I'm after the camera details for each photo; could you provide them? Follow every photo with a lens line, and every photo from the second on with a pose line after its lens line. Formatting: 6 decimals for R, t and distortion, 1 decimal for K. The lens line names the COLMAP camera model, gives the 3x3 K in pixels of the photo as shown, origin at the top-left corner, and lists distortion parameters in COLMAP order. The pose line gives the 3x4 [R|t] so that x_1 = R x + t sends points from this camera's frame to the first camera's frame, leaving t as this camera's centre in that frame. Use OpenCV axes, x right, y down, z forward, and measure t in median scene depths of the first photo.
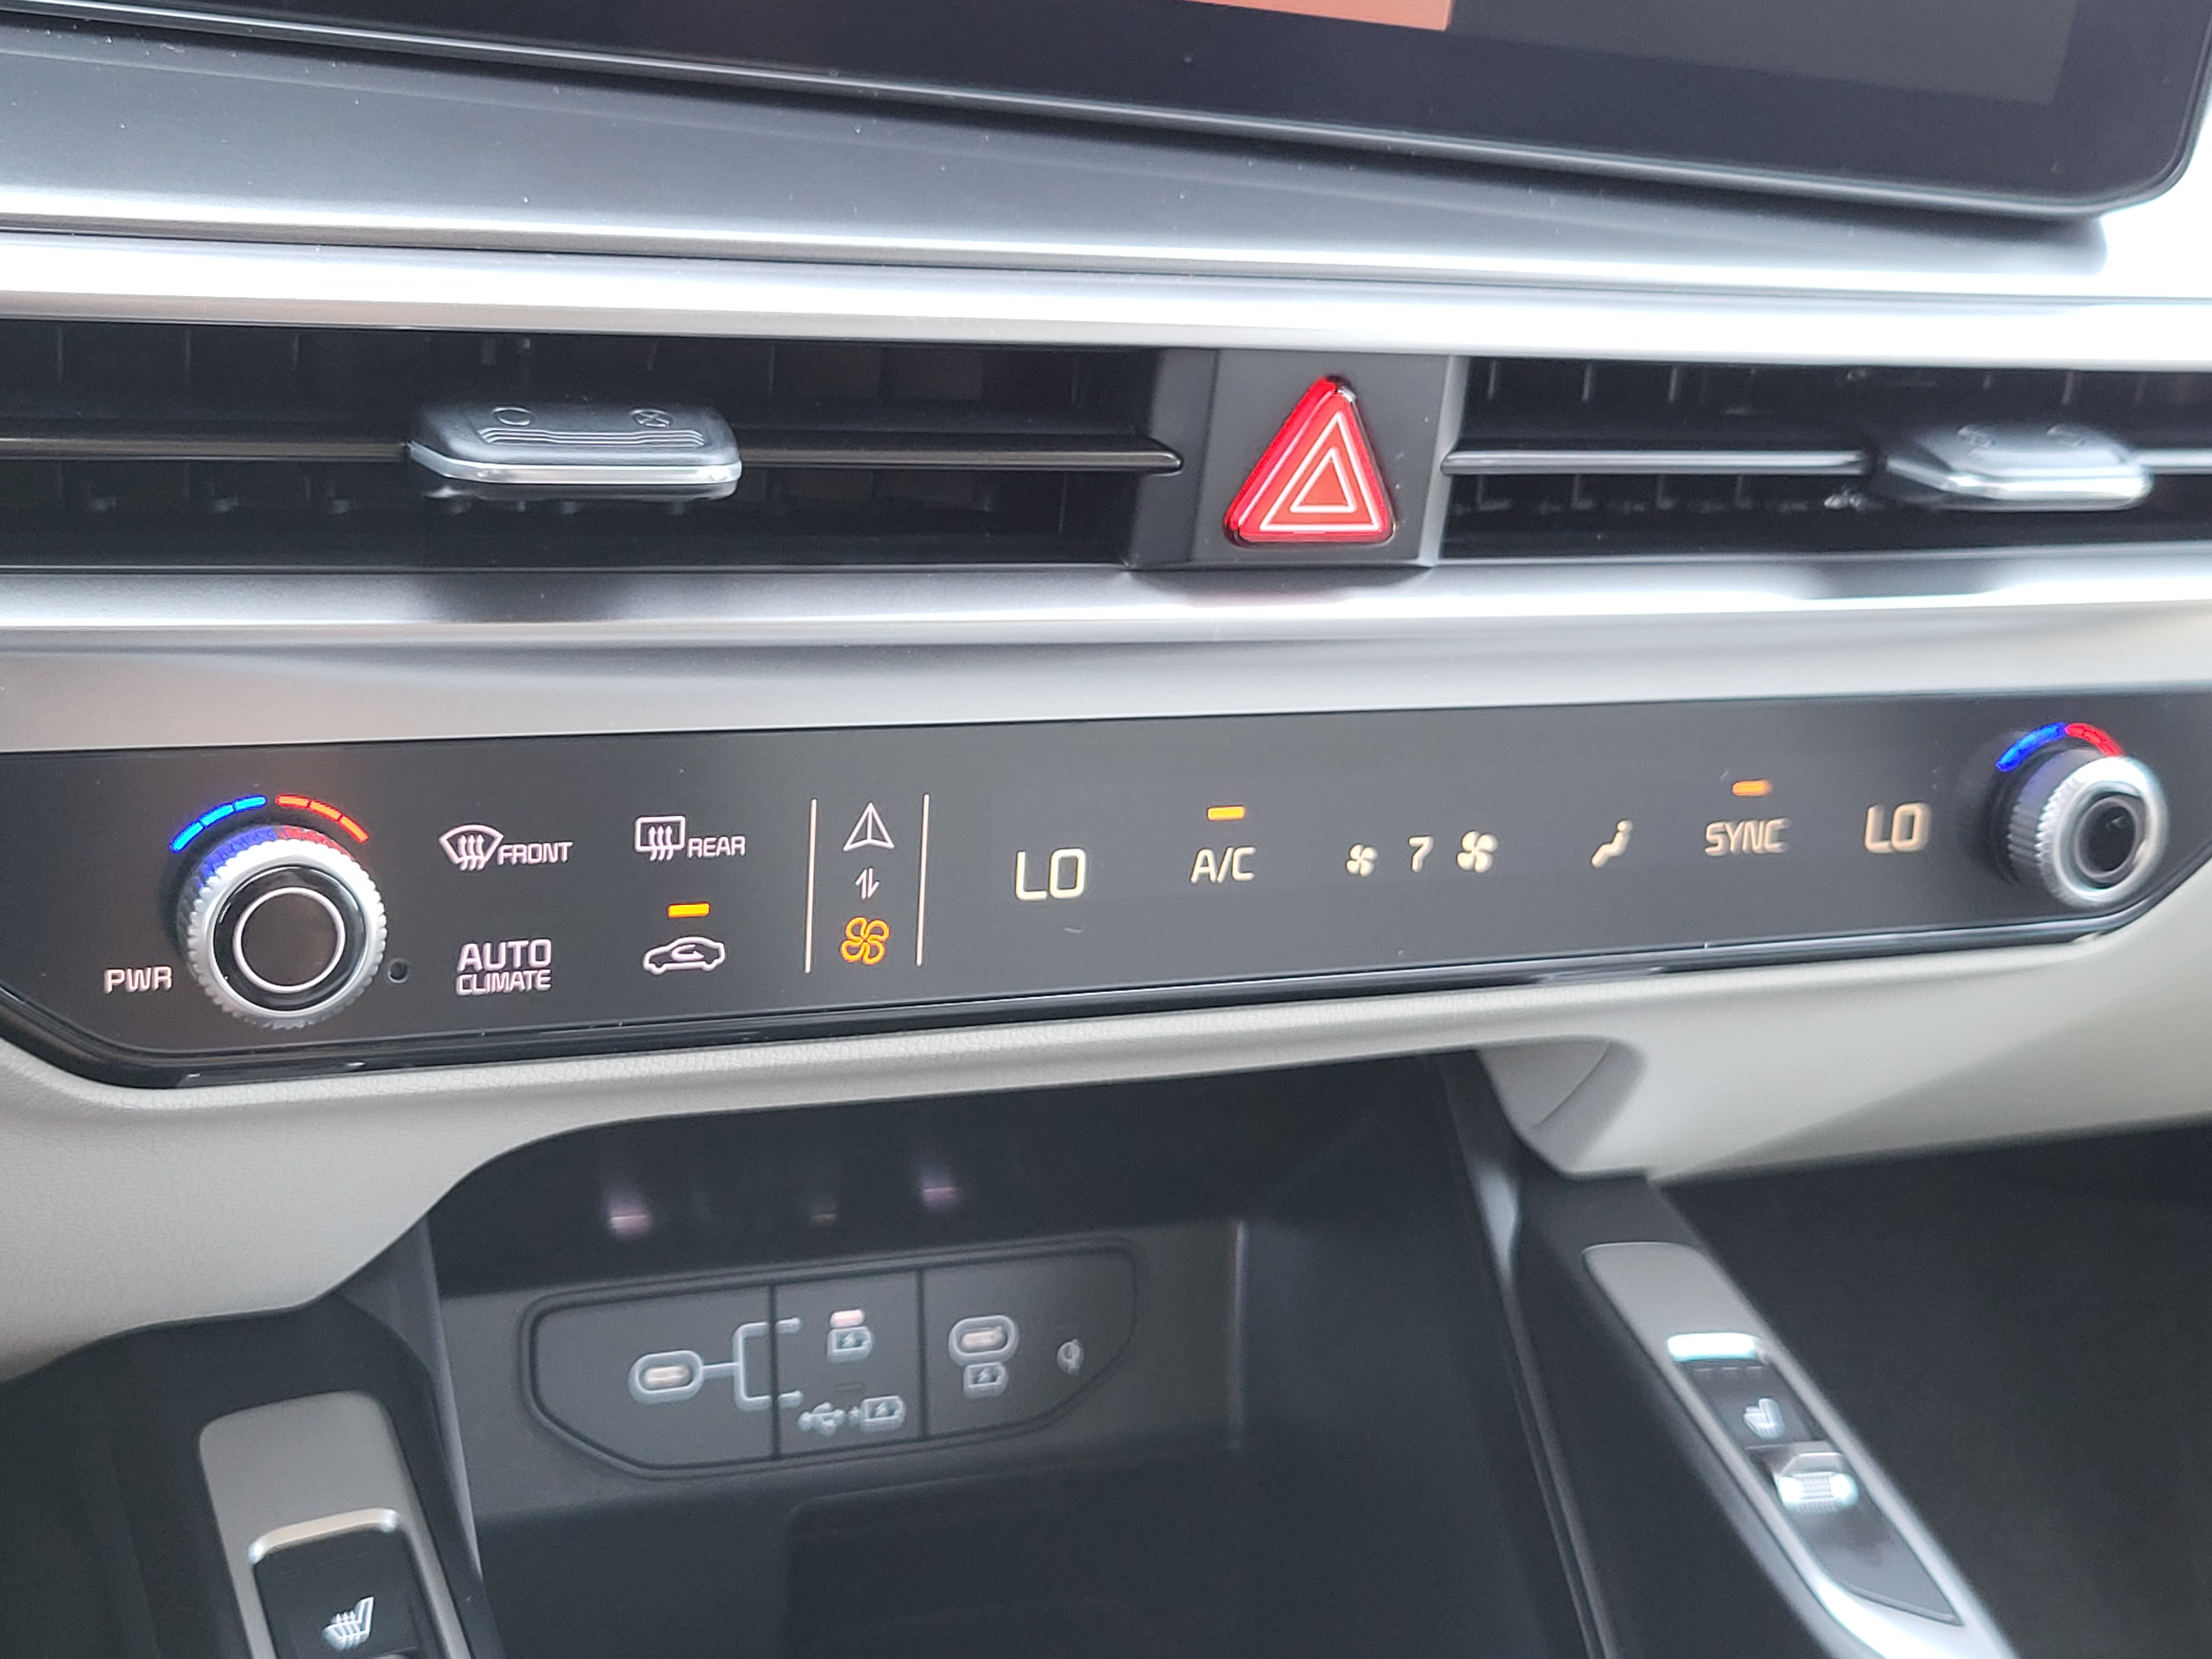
lens RADIAL K [[3119.0, 0, 1088.3], [0, 3119.0, 821.5], [0, 0, 1]] dist [0.001495, 0.000000]
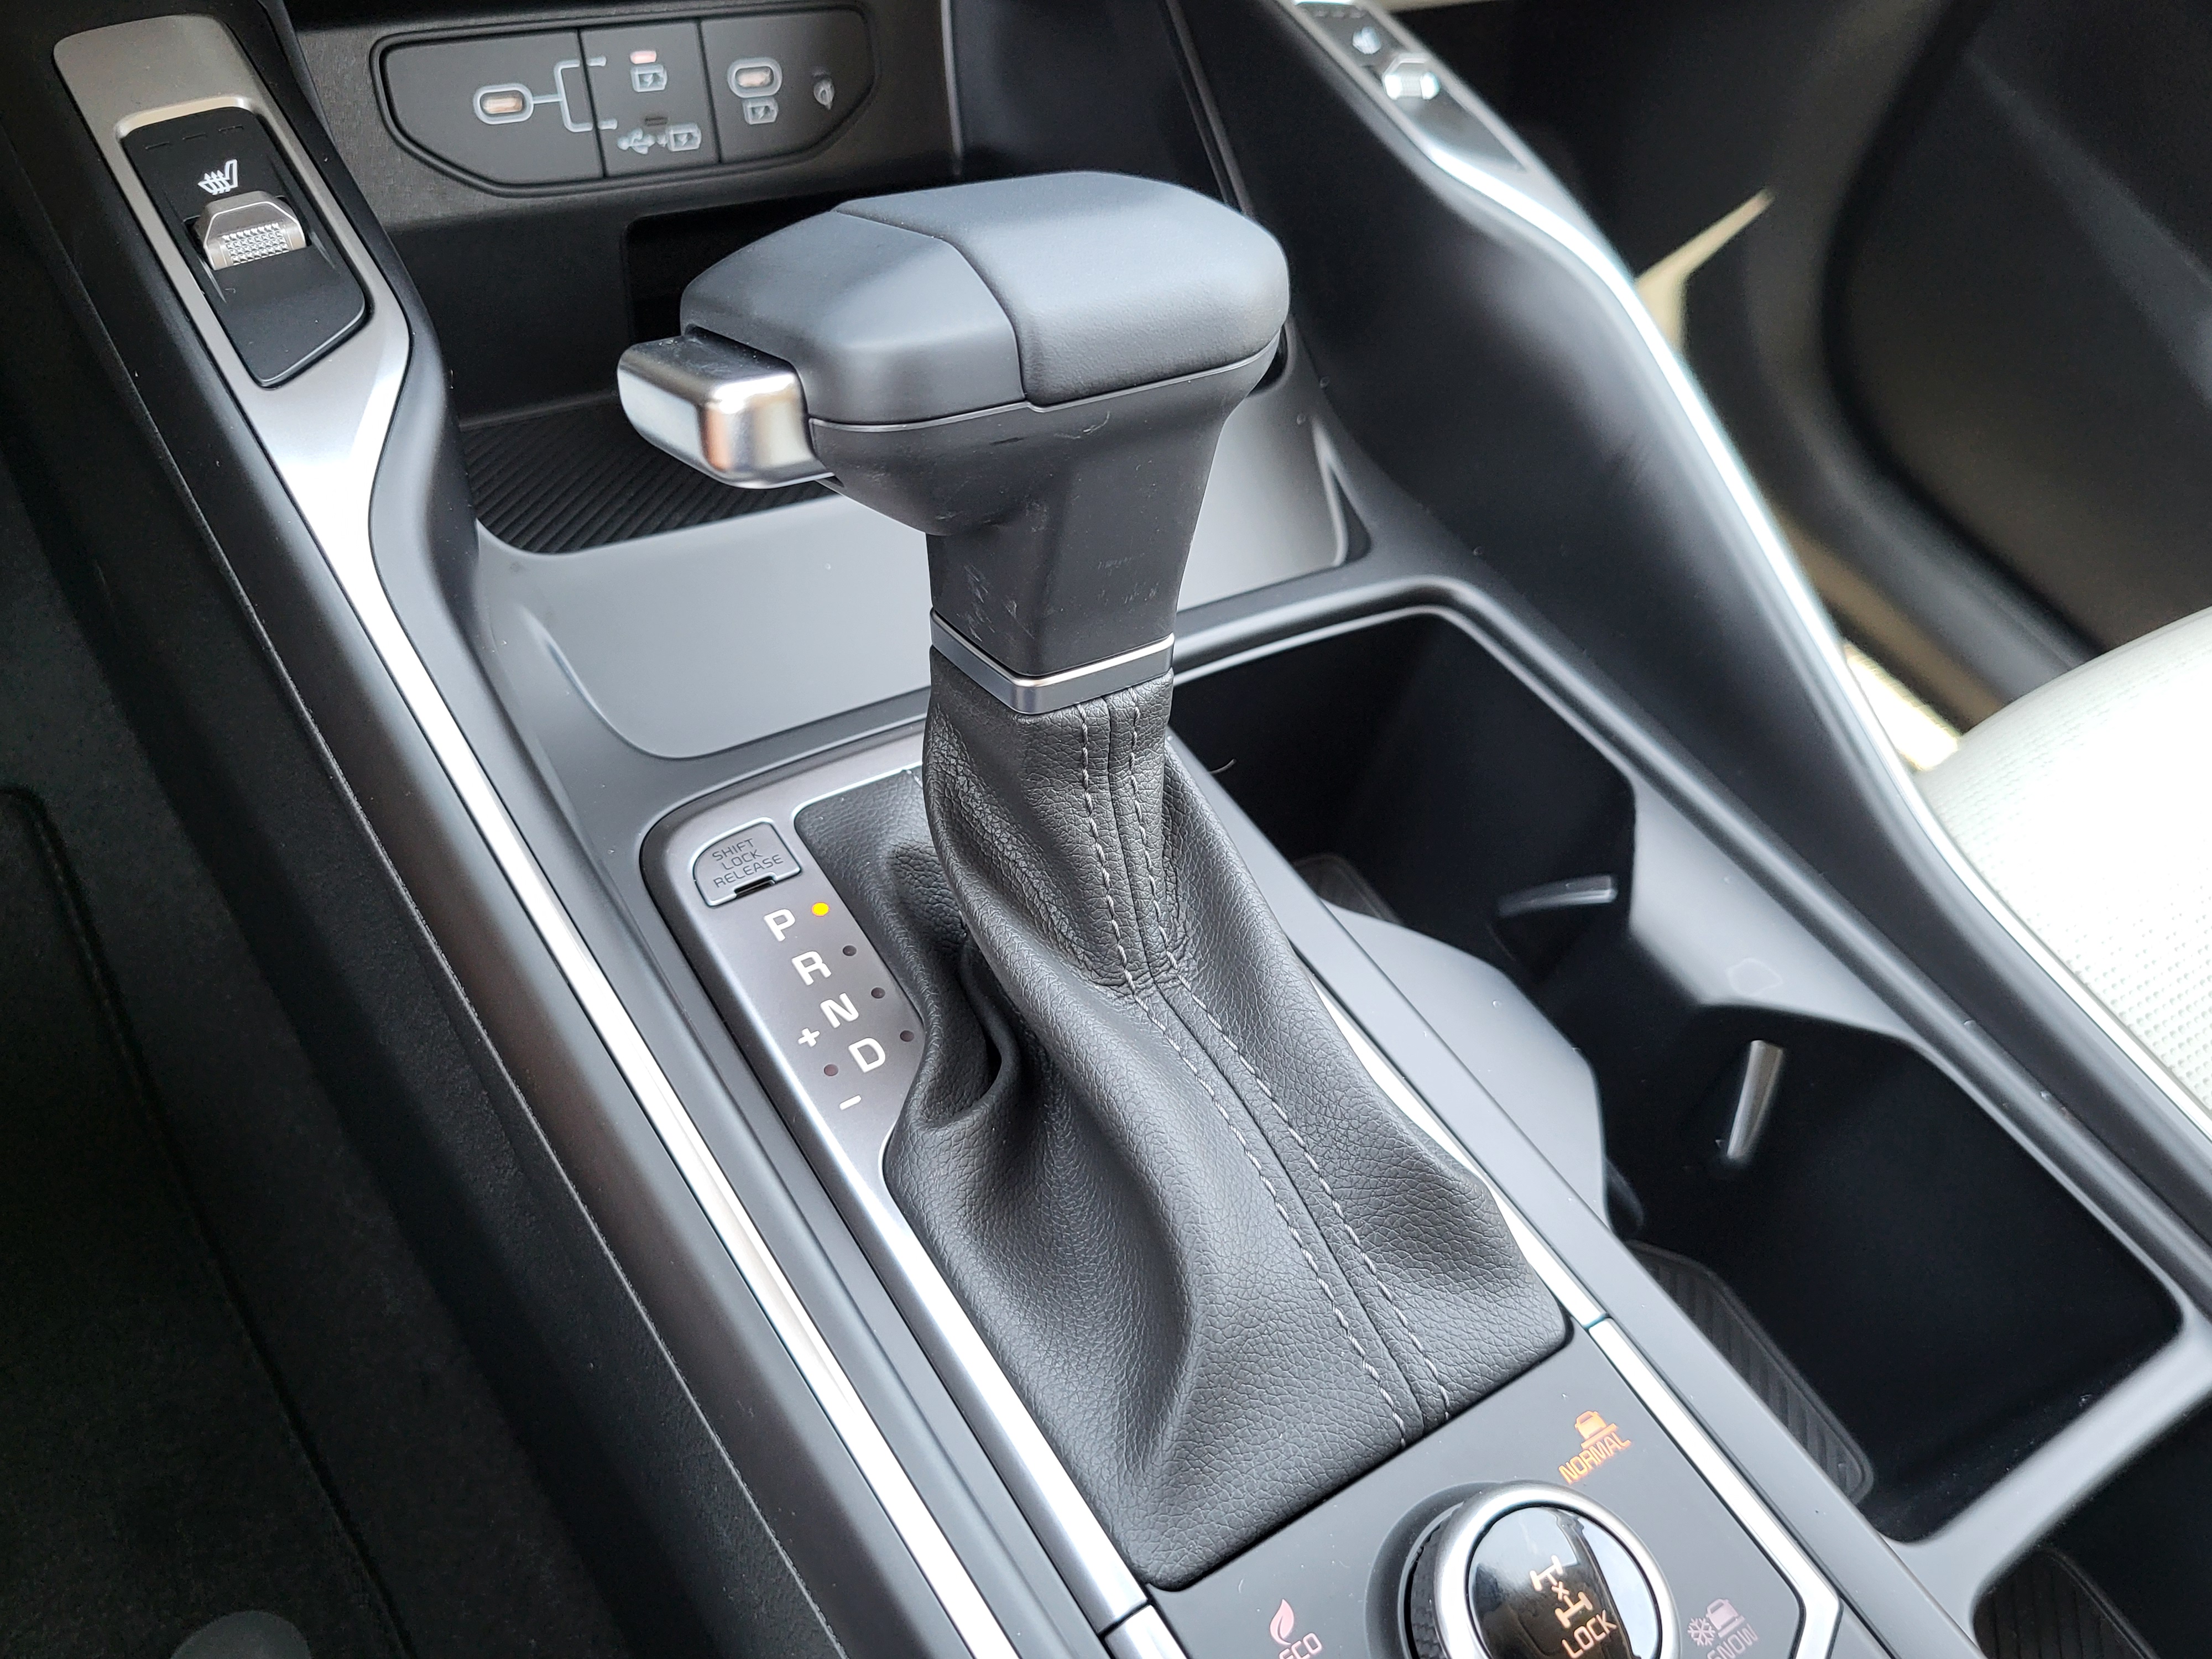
lens RADIAL K [[1774.1, 0, 1071.3], [0, 1774.1, 786.1], [0, 0, 1]] dist [0.002740, -0.011807]
pose [[0.986813, -0.118252, 0.110531, -0.026178], [0.070965, 0.929794, 0.361175, 0.233847], [-0.145481, -0.348569, 0.925924, 0.261011]]
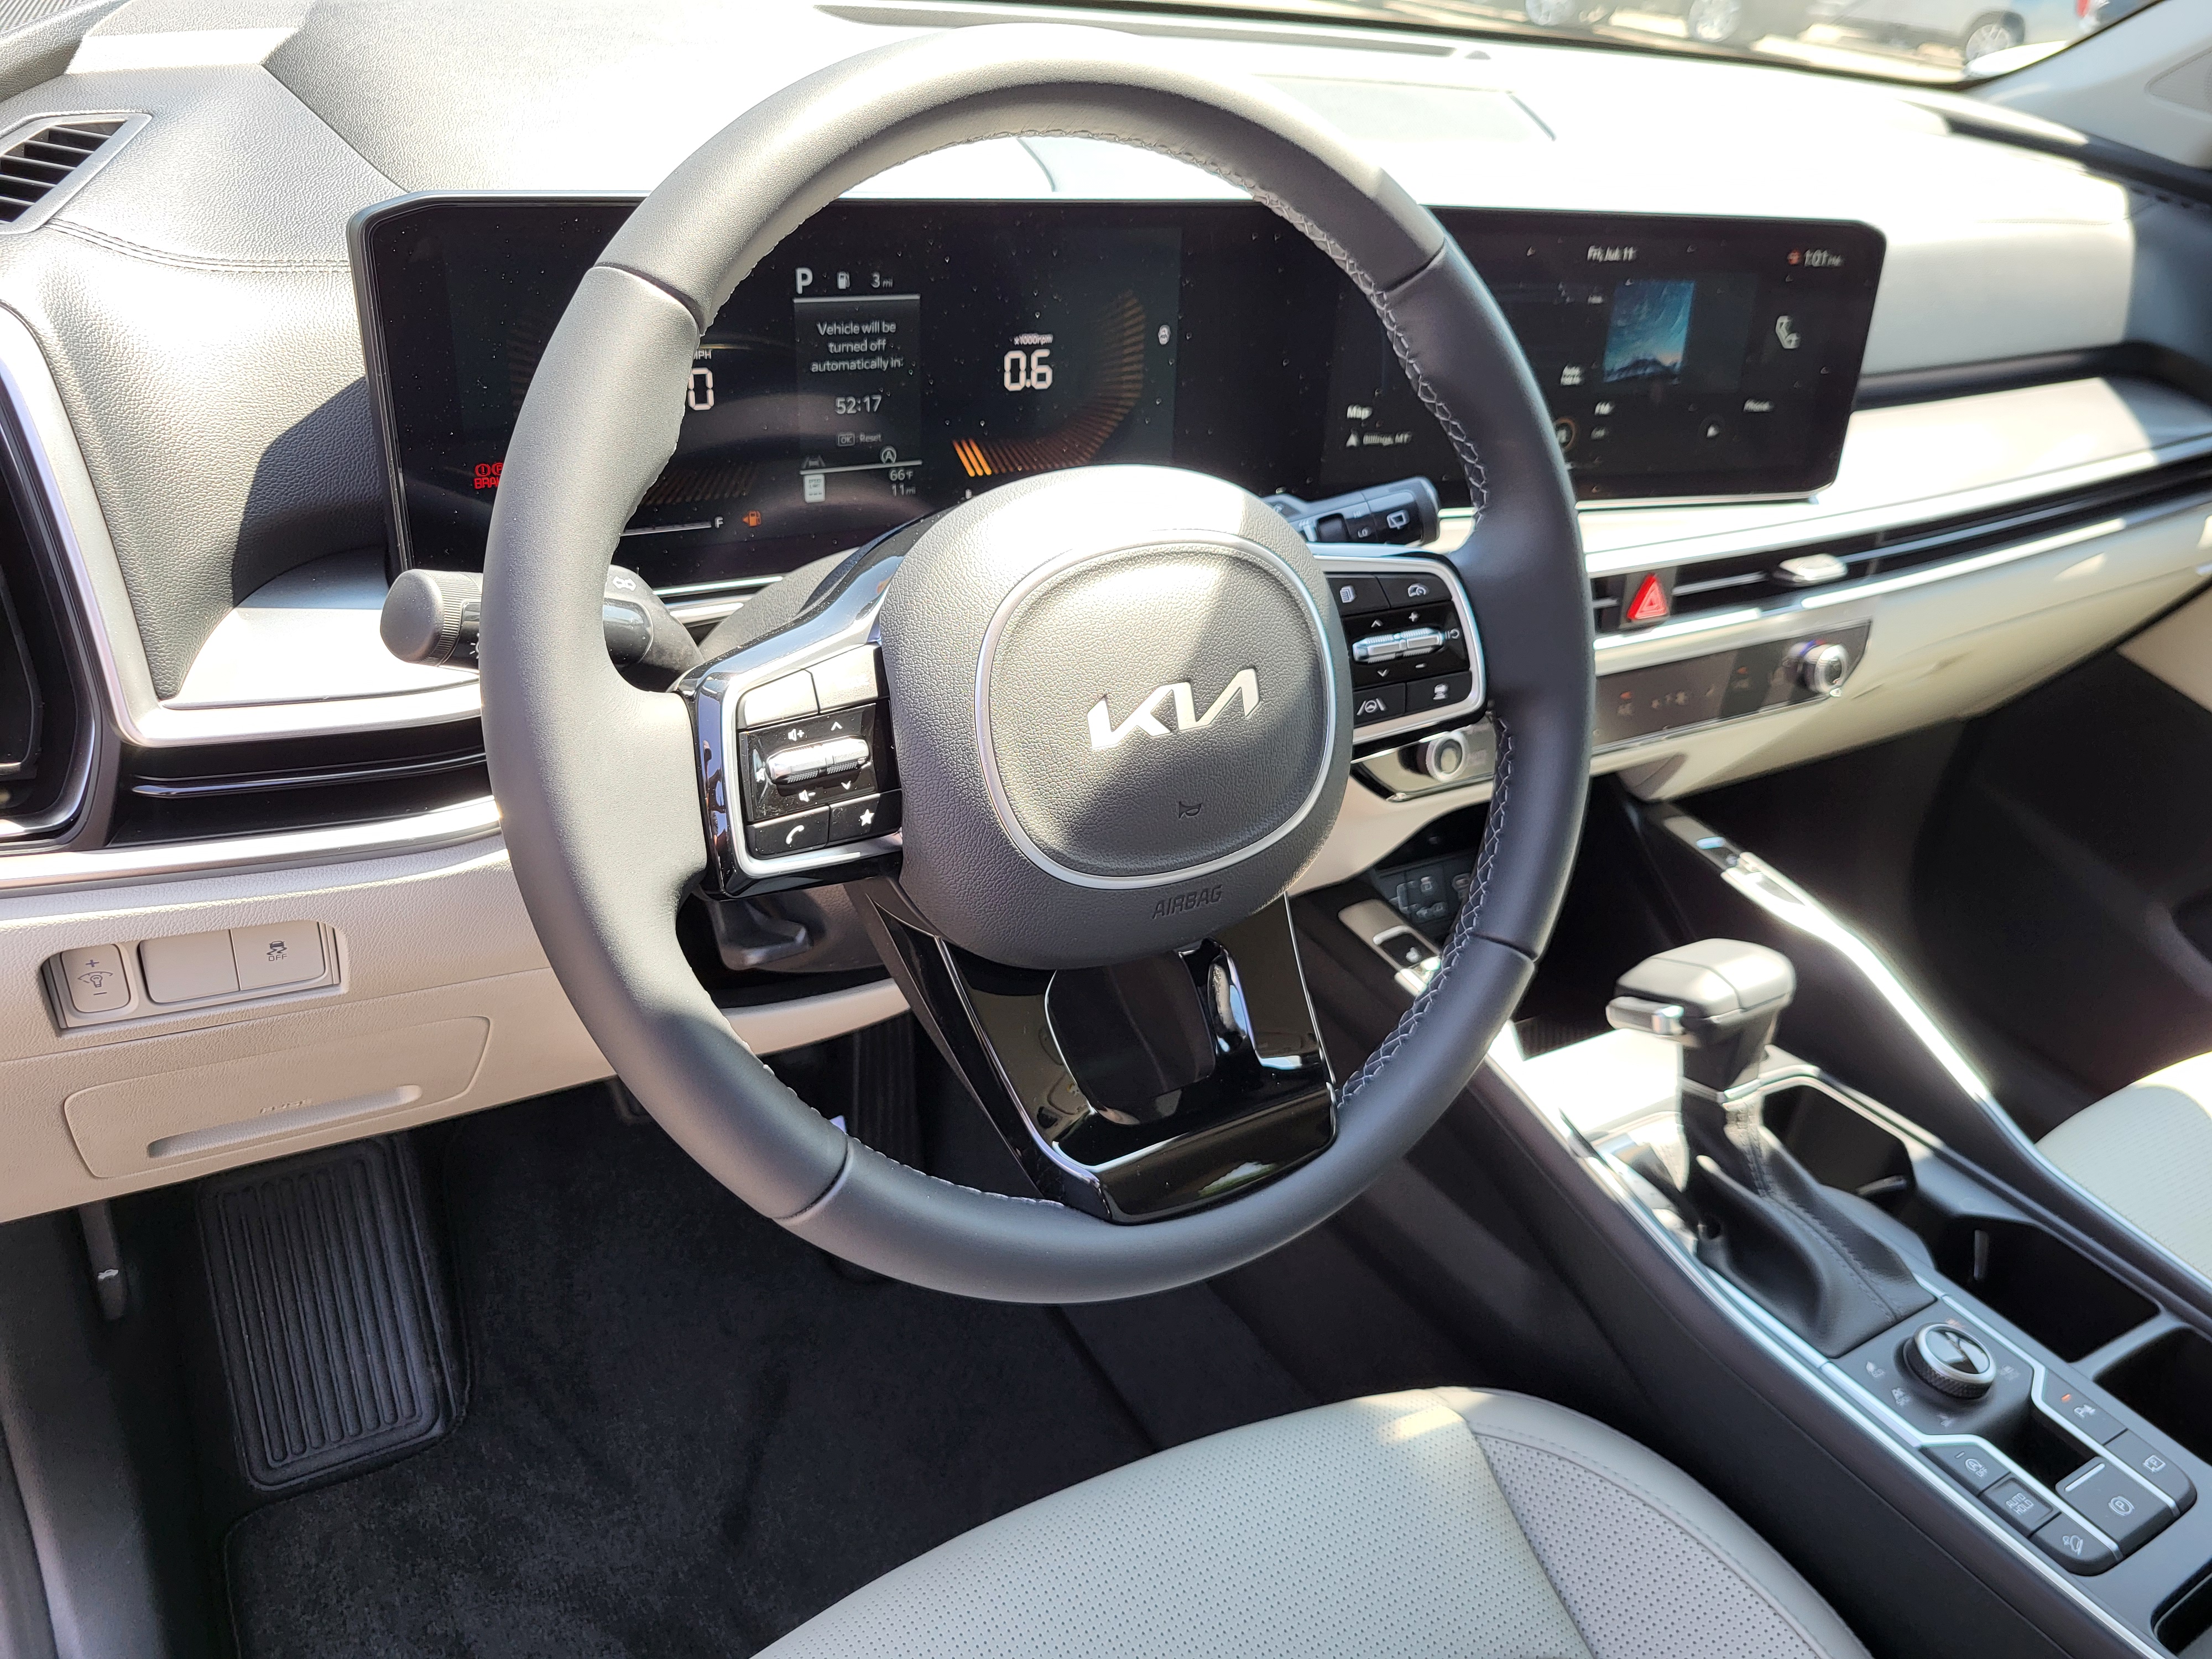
lens RADIAL K [[1720.5, 0, 1105.1], [0, 1720.5, 814.3], [0, 0, 1]] dist [0.039445, 0.003869]
pose [[0.982839, -0.144164, 0.115088, -0.731210], [0.139901, 0.989172, 0.044335, -0.035781], [-0.120233, -0.027473, 0.992365, -0.842207]]
